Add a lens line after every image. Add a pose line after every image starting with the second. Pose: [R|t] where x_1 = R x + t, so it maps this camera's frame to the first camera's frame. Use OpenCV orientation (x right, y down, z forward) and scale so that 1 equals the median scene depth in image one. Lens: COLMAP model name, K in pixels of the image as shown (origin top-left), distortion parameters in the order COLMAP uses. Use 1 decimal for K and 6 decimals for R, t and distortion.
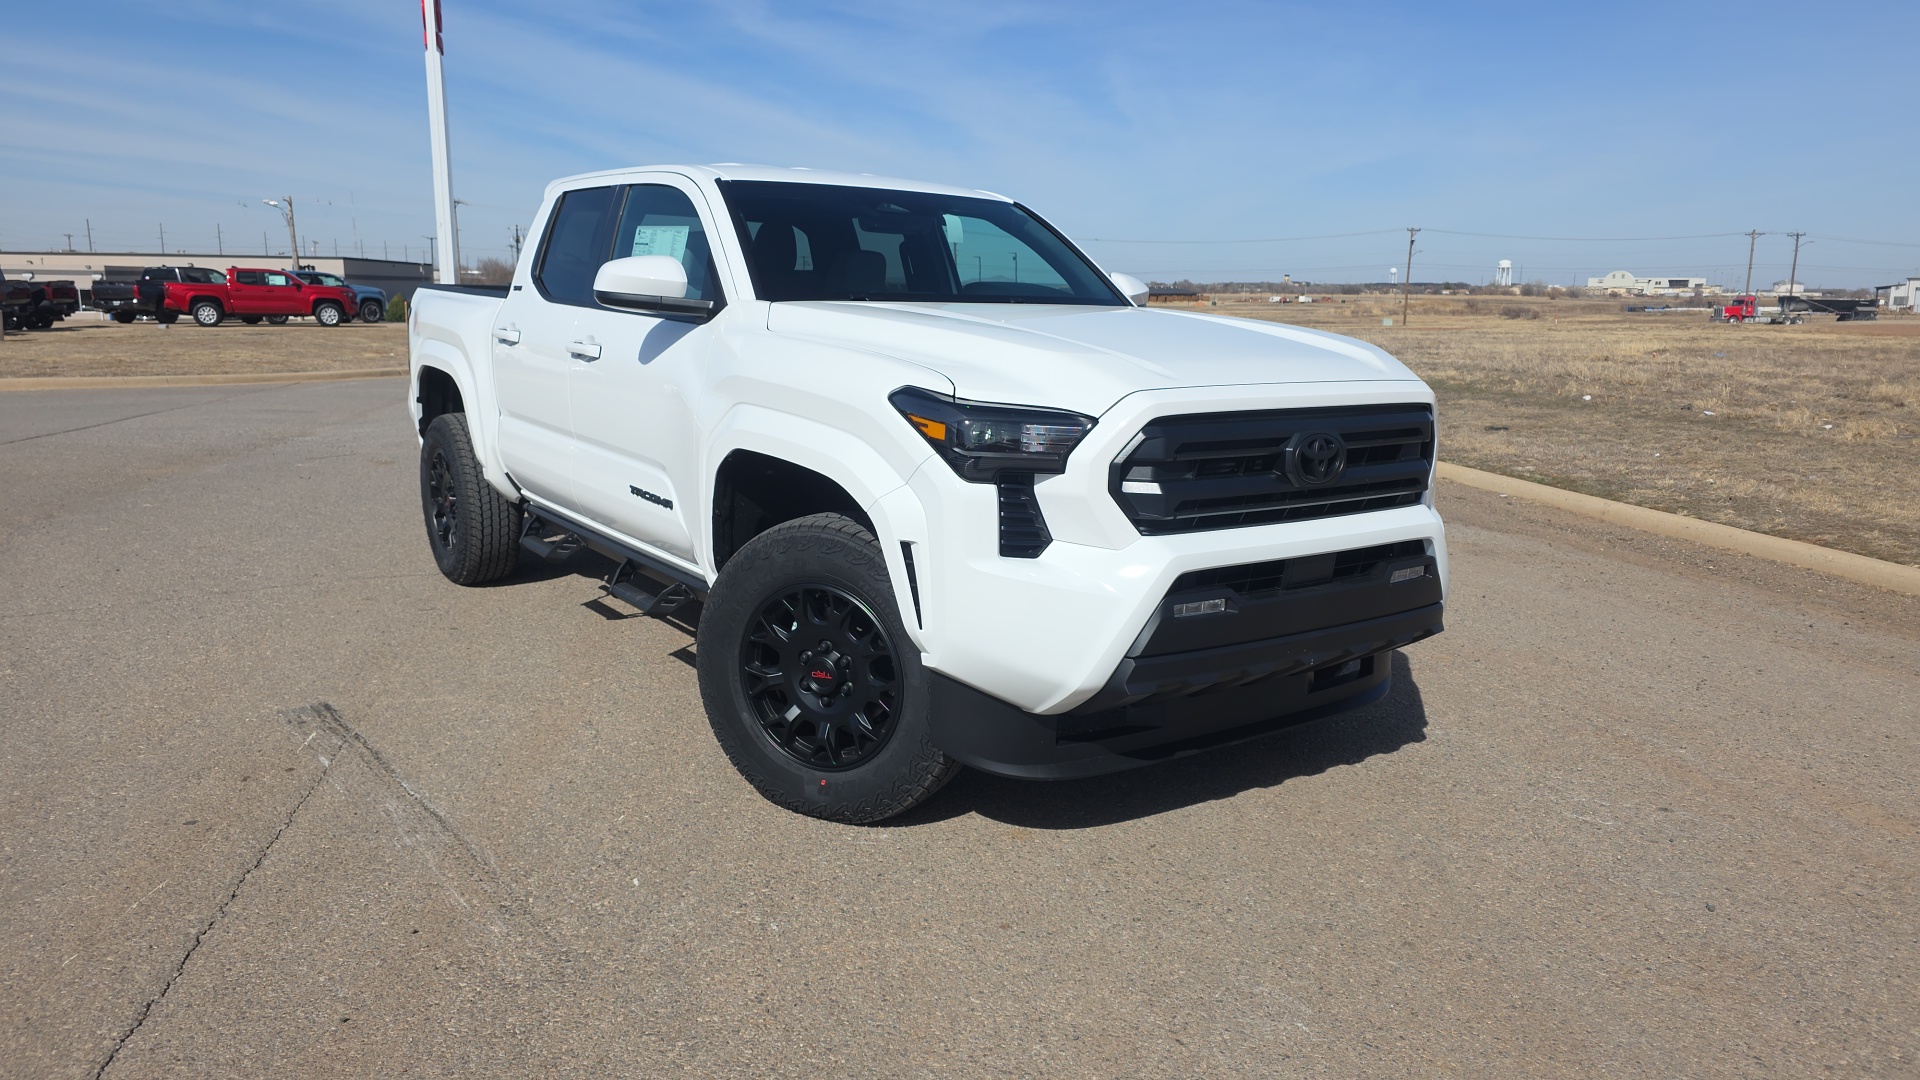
lens RADIAL K [[1336.3, 0, 933.5], [0, 1336.3, 537.1], [0, 0, 1]] dist [0.025623, -0.005000]
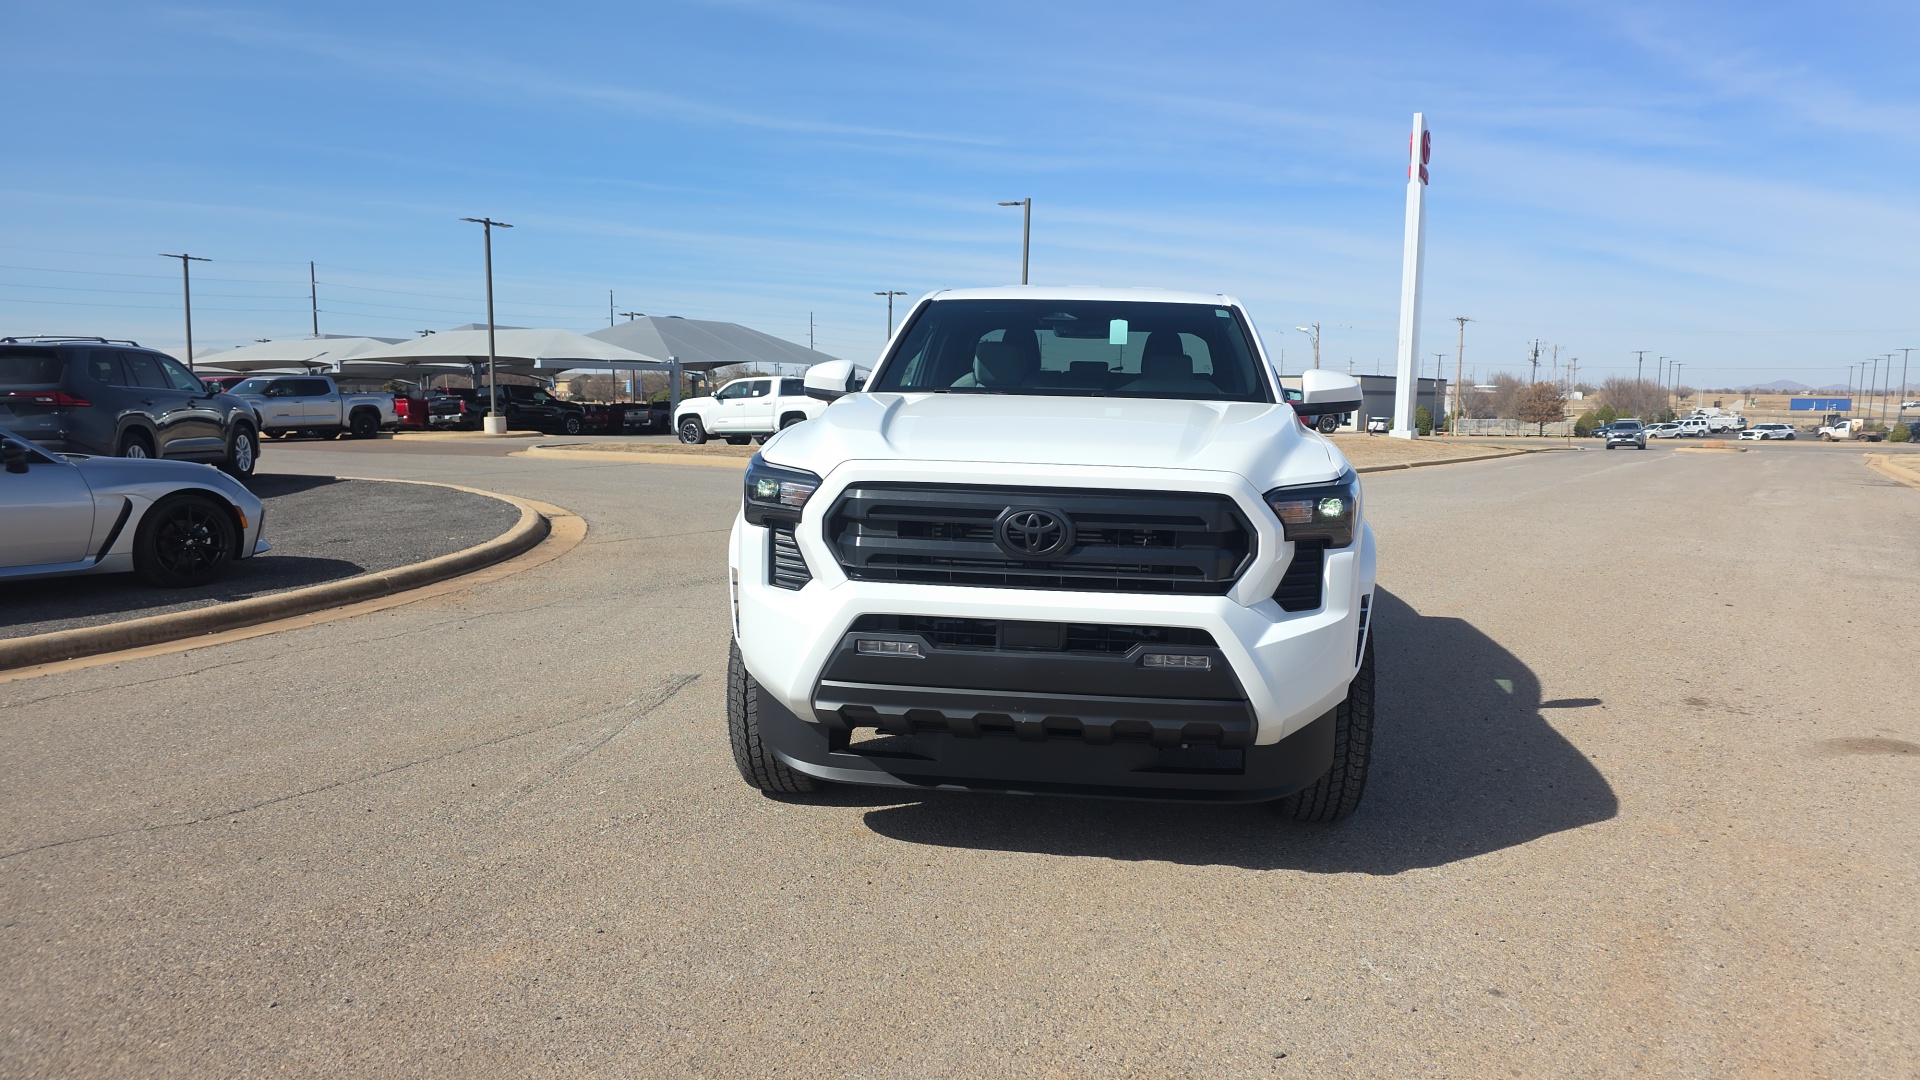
lens RADIAL K [[1342.1, 0, 1036.2], [0, 1342.1, 536.3], [0, 0, 1]] dist [0.040948, -0.002381]
pose [[0.749056, 0.064697, -0.659340, 0.270802], [-0.121282, 0.991793, -0.040466, -0.002771], [0.651311, 0.110278, 0.750755, 0.049491]]
